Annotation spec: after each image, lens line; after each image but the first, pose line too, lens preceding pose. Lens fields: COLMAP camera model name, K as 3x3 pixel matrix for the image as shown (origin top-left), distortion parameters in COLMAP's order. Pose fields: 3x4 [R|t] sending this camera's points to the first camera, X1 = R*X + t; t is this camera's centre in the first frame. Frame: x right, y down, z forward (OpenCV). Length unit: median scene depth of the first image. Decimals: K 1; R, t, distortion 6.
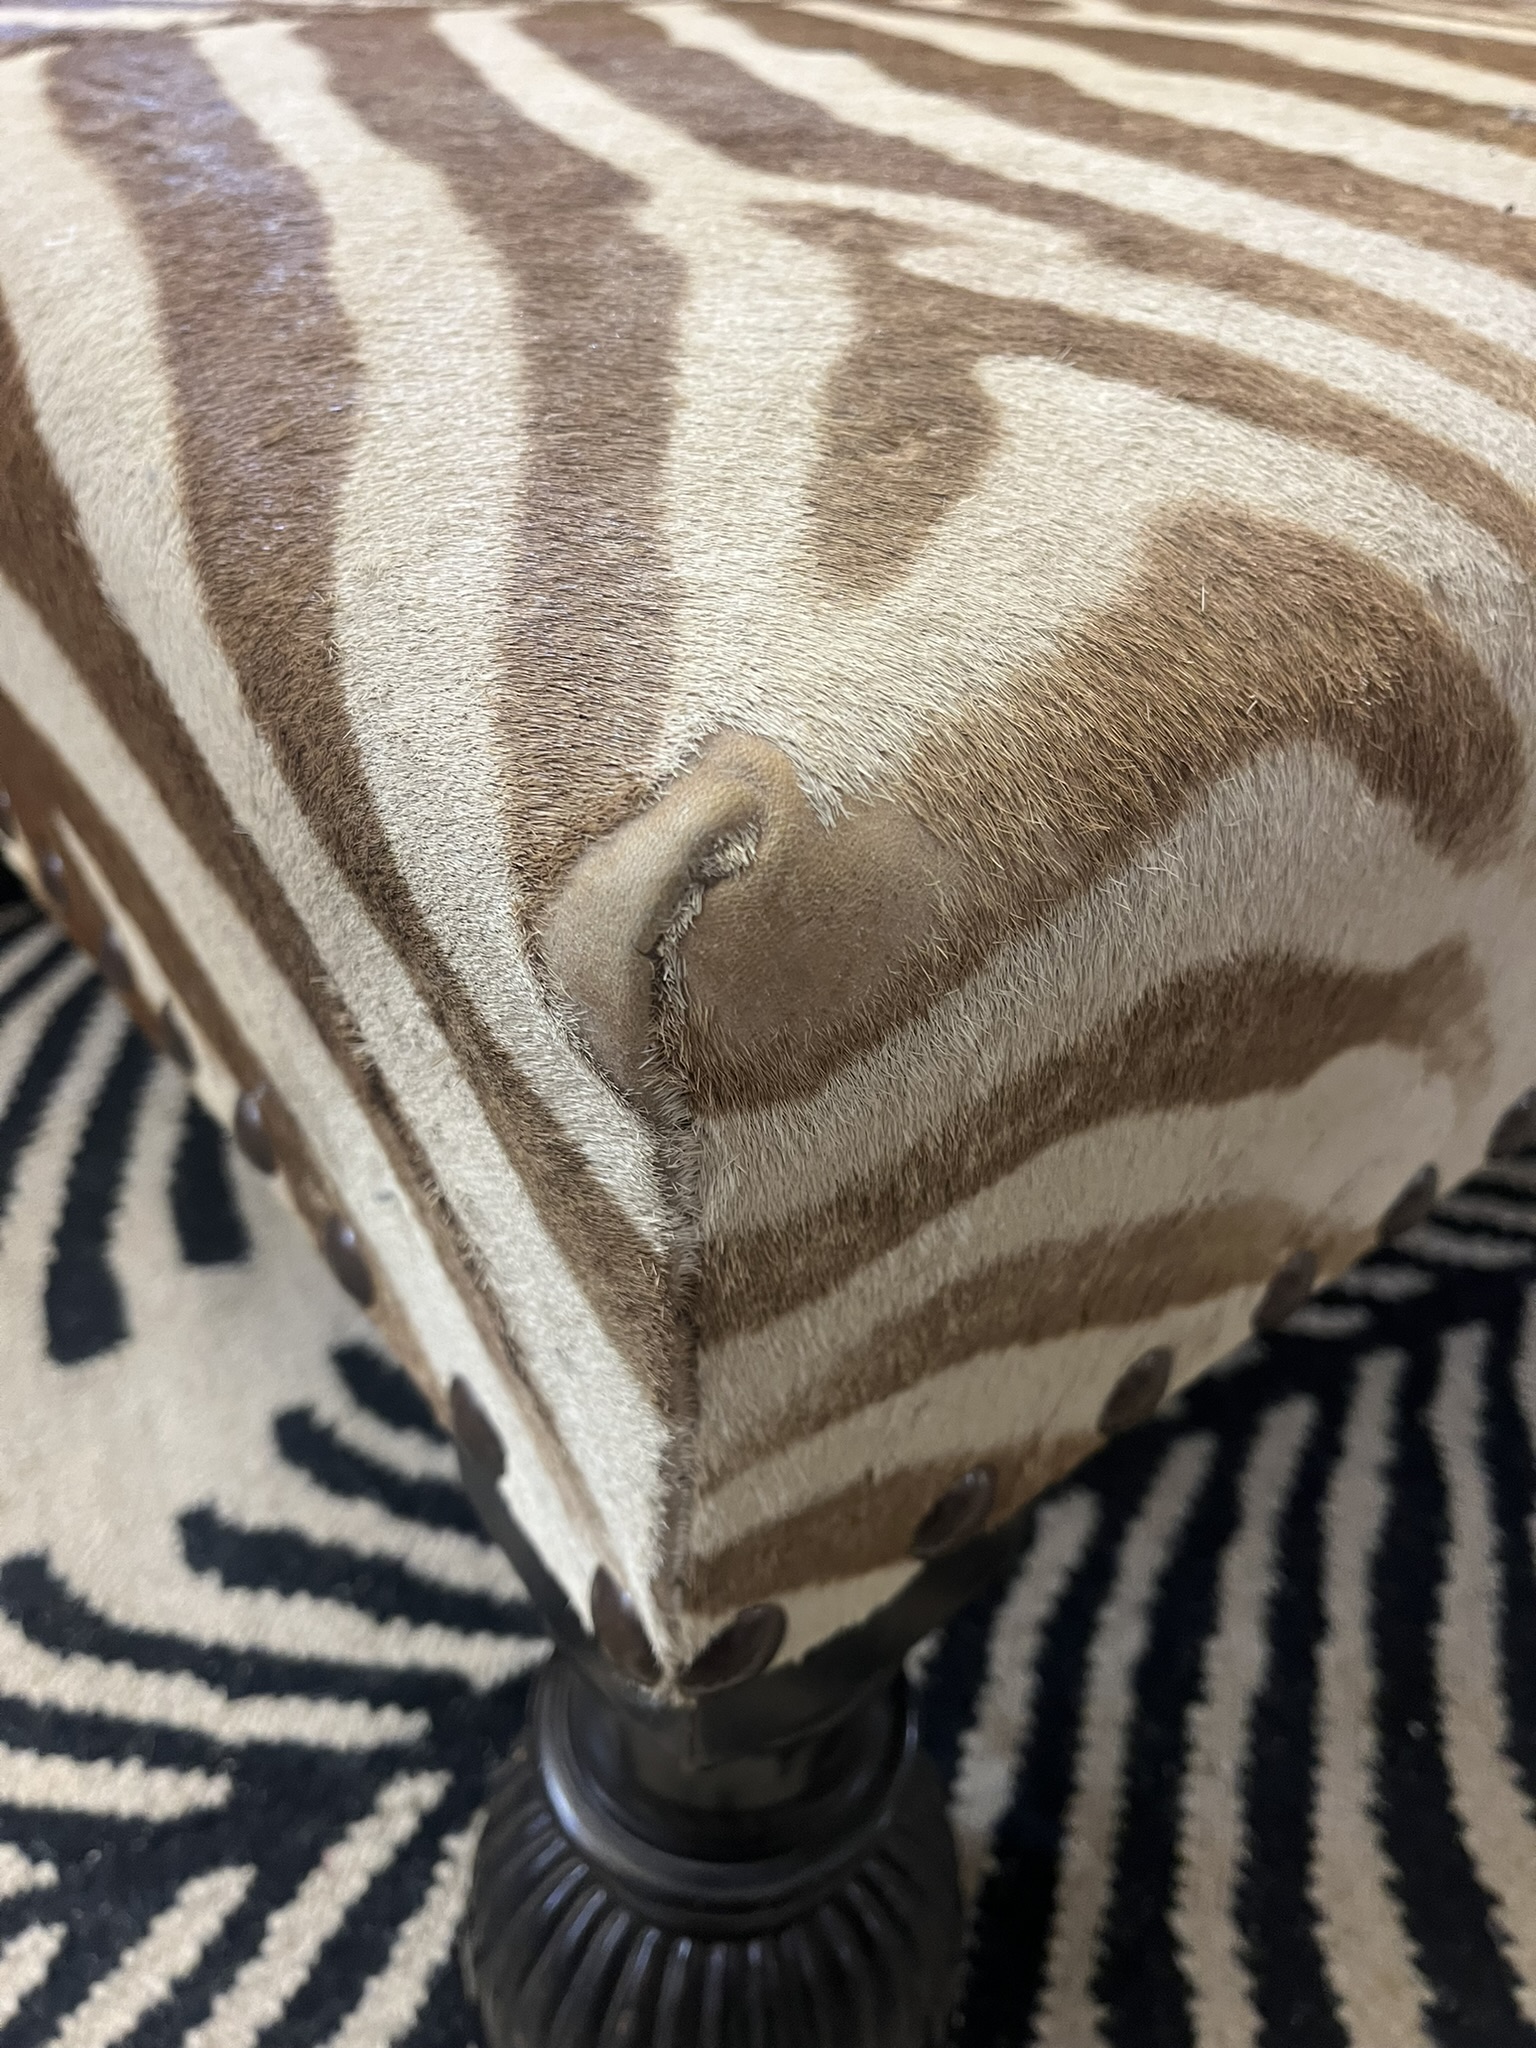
lens RADIAL K [[1572.1, 0, 785.4], [0, 1572.1, 1020.0], [0, 0, 1]] dist [0.045951, -0.004288]
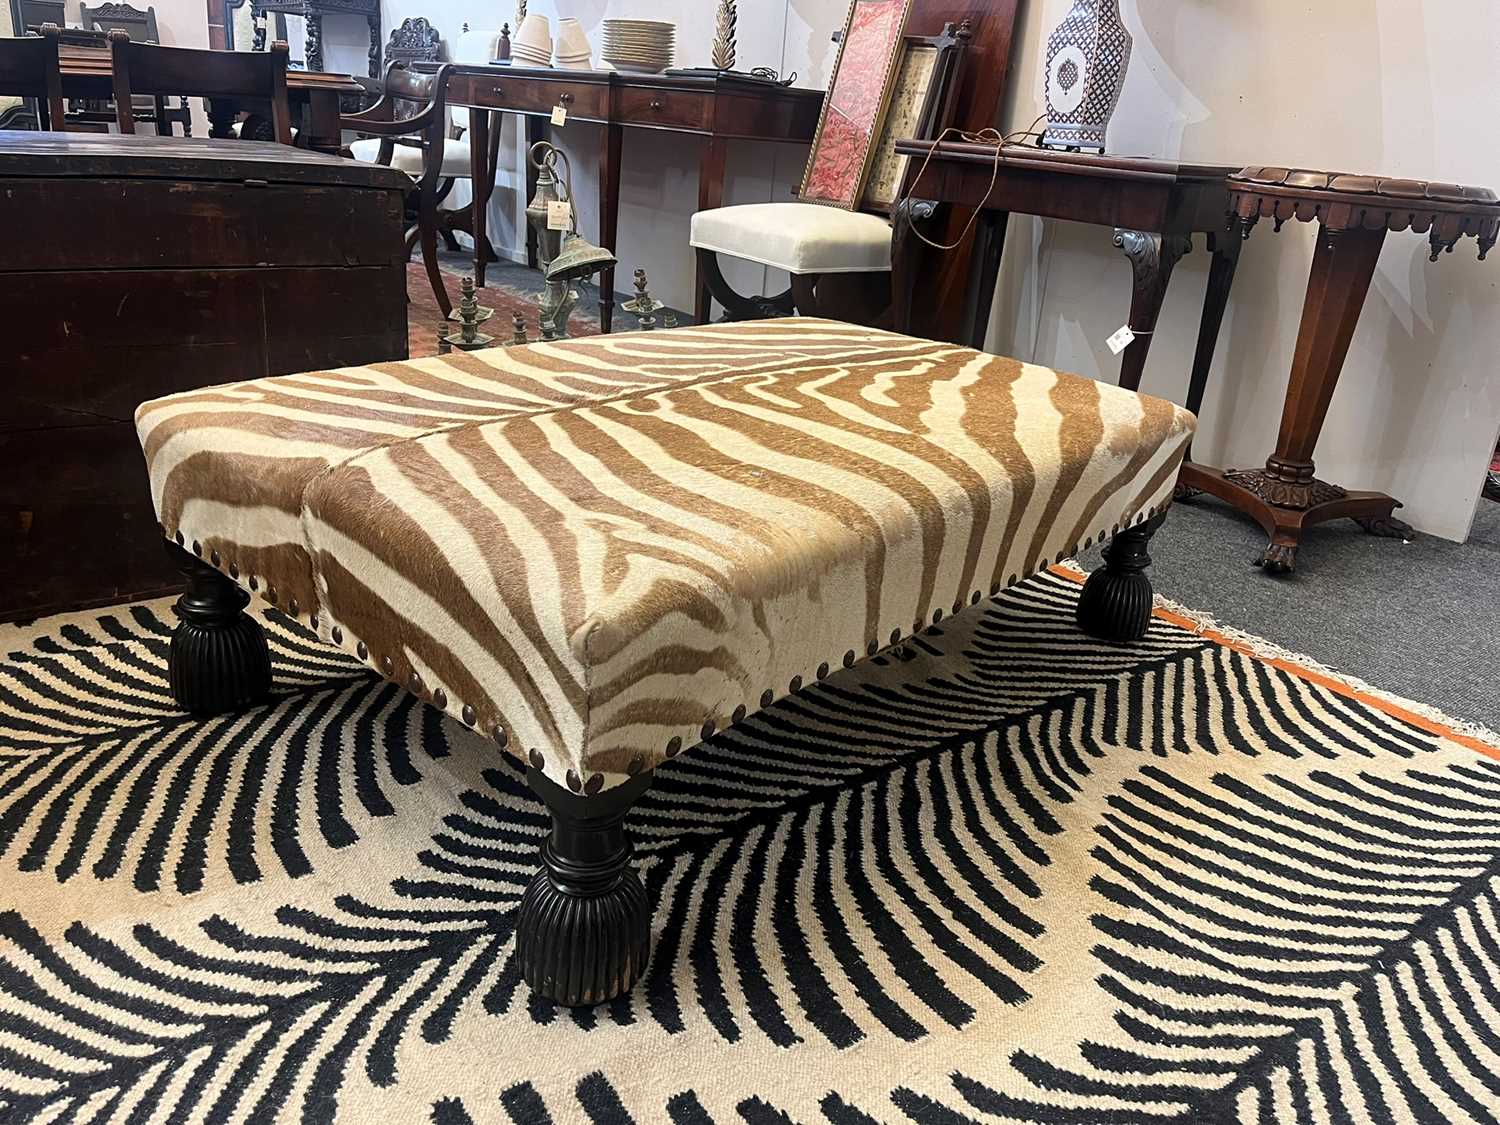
lens RADIAL K [[1151.5, 0, 753.7], [0, 1151.5, 555.4], [0, 0, 1]] dist [0.045951, -0.004288]
pose [[0.982156, -0.035397, 0.184709, -0.211758], [0.078594, 0.969507, -0.232117, 0.638886], [-0.170861, 0.242492, 0.954989, -3.208323]]
